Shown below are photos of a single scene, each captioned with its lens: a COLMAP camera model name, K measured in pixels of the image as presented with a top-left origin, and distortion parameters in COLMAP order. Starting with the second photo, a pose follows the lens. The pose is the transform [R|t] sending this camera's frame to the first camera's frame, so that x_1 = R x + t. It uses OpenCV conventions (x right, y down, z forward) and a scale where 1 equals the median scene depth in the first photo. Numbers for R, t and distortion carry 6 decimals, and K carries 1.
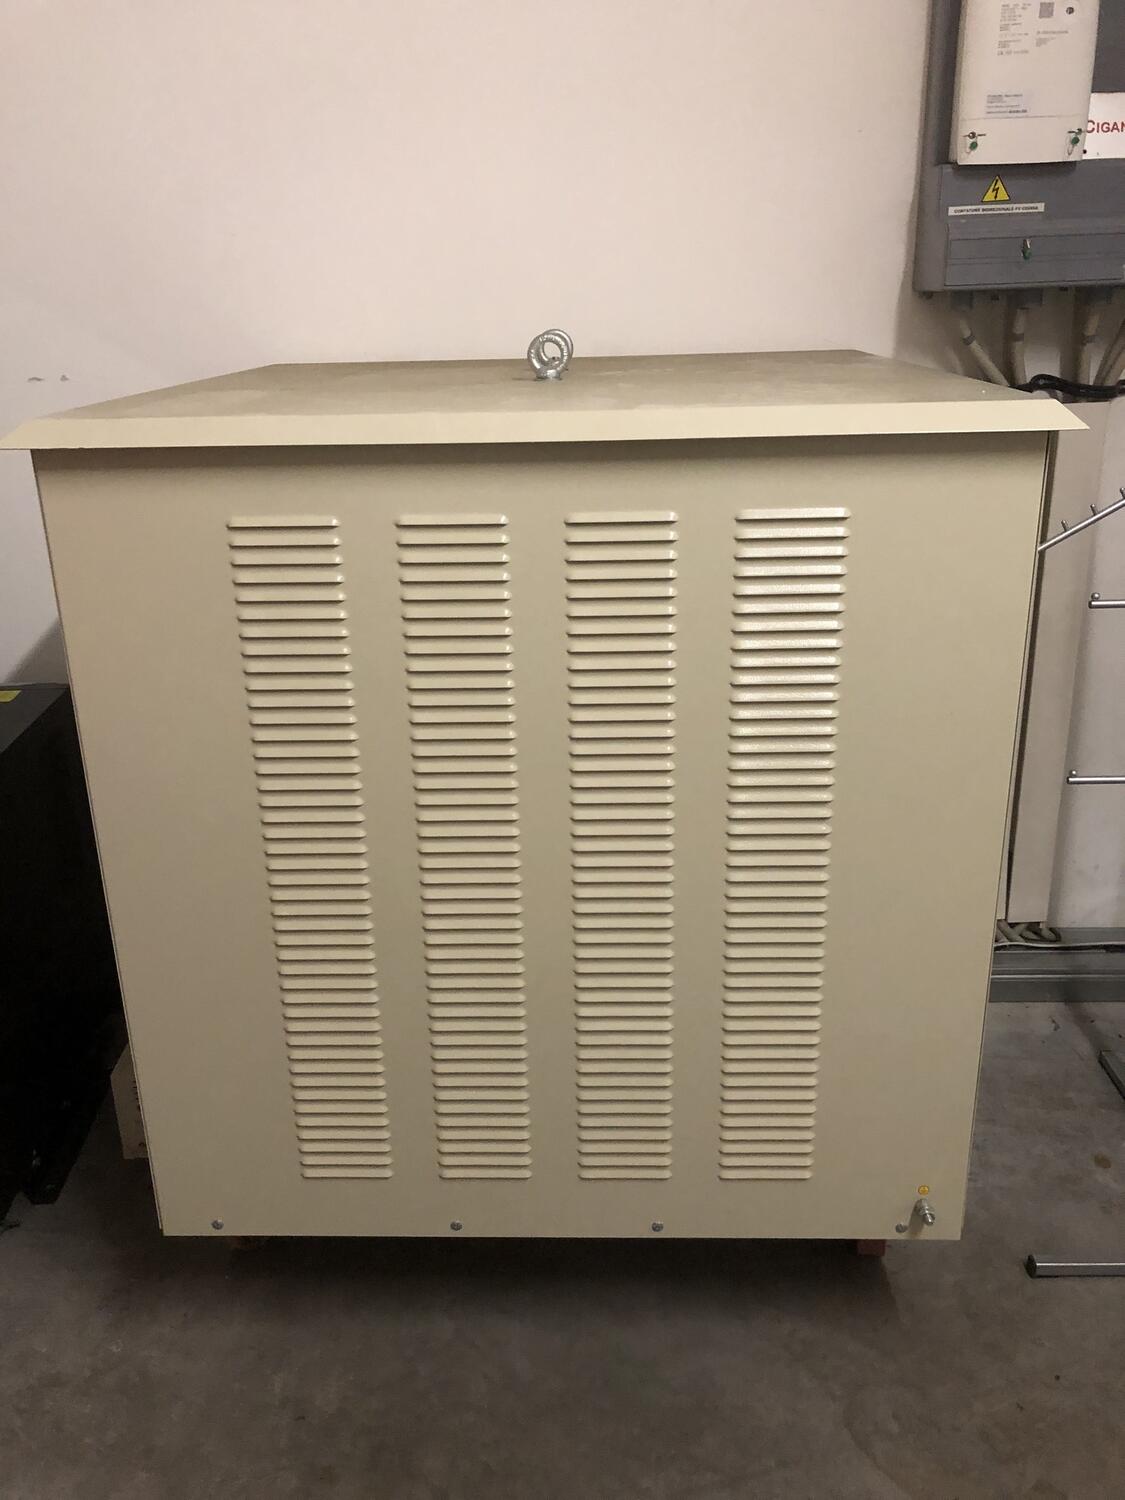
lens RADIAL K [[1214.9, 0, 554.6], [0, 1214.9, 741.6], [0, 0, 1]] dist [0.031881, -0.030061]
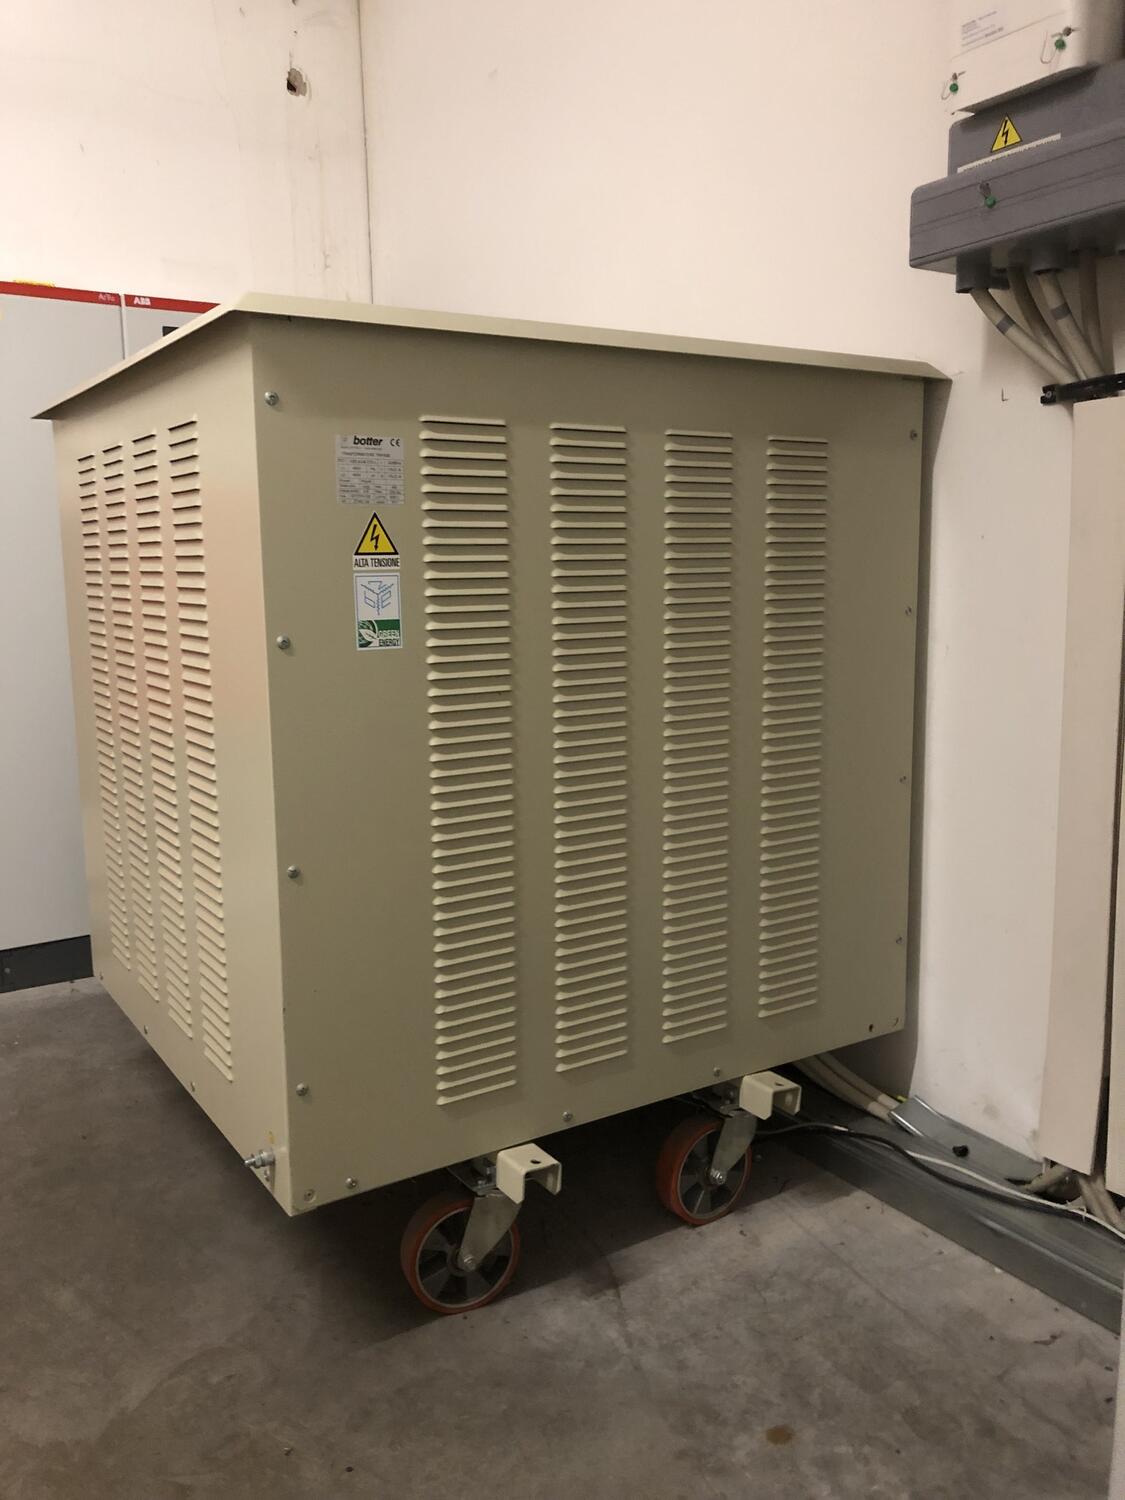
lens RADIAL K [[1214.9, 0, 555.2], [0, 1214.9, 755.1], [0, 0, 1]] dist [0.031881, -0.030061]
pose [[0.565697, 0.145577, -0.811661, 0.912210], [-0.285055, 0.958136, -0.026825, 0.034725], [0.773776, 0.246543, 0.583512, 0.426700]]
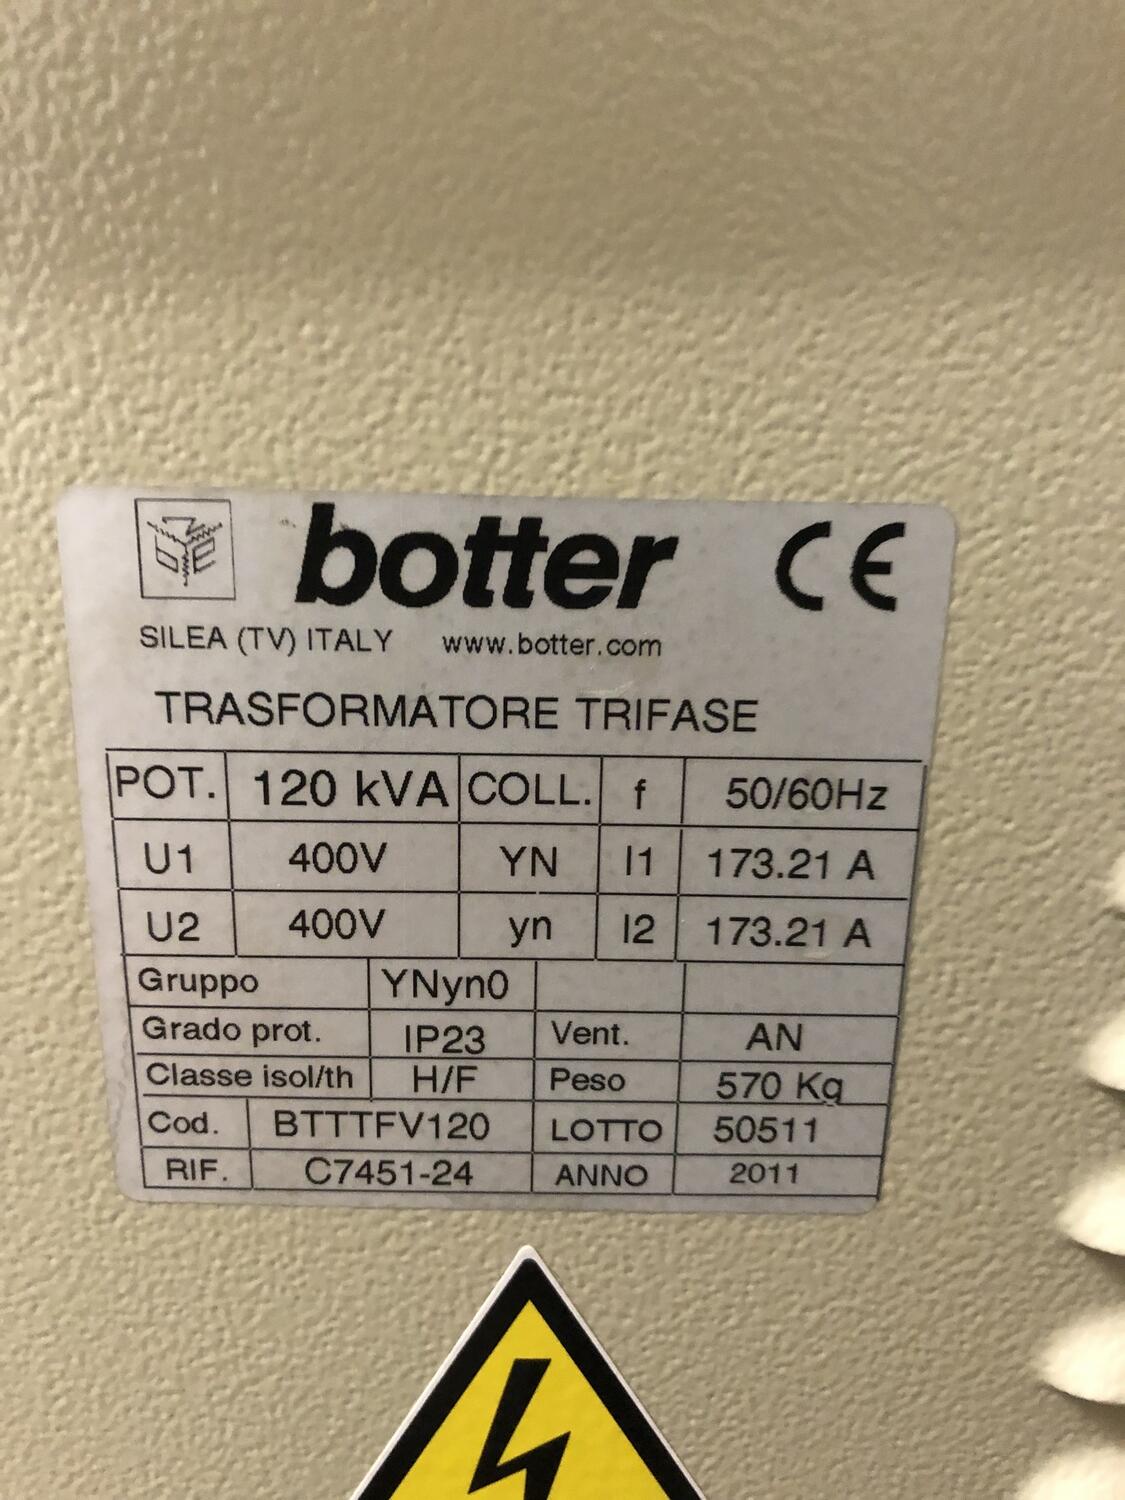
lens RADIAL K [[1214.9, 0, 559.0], [0, 1214.9, 750.6], [0, 0, 1]] dist [0.031881, -0.030061]
pose [[0.042476, 0.306844, -0.950811, 0.319266], [-0.365563, 0.890452, 0.271034, -0.134039], [0.929817, 0.336069, 0.149994, 0.703137]]
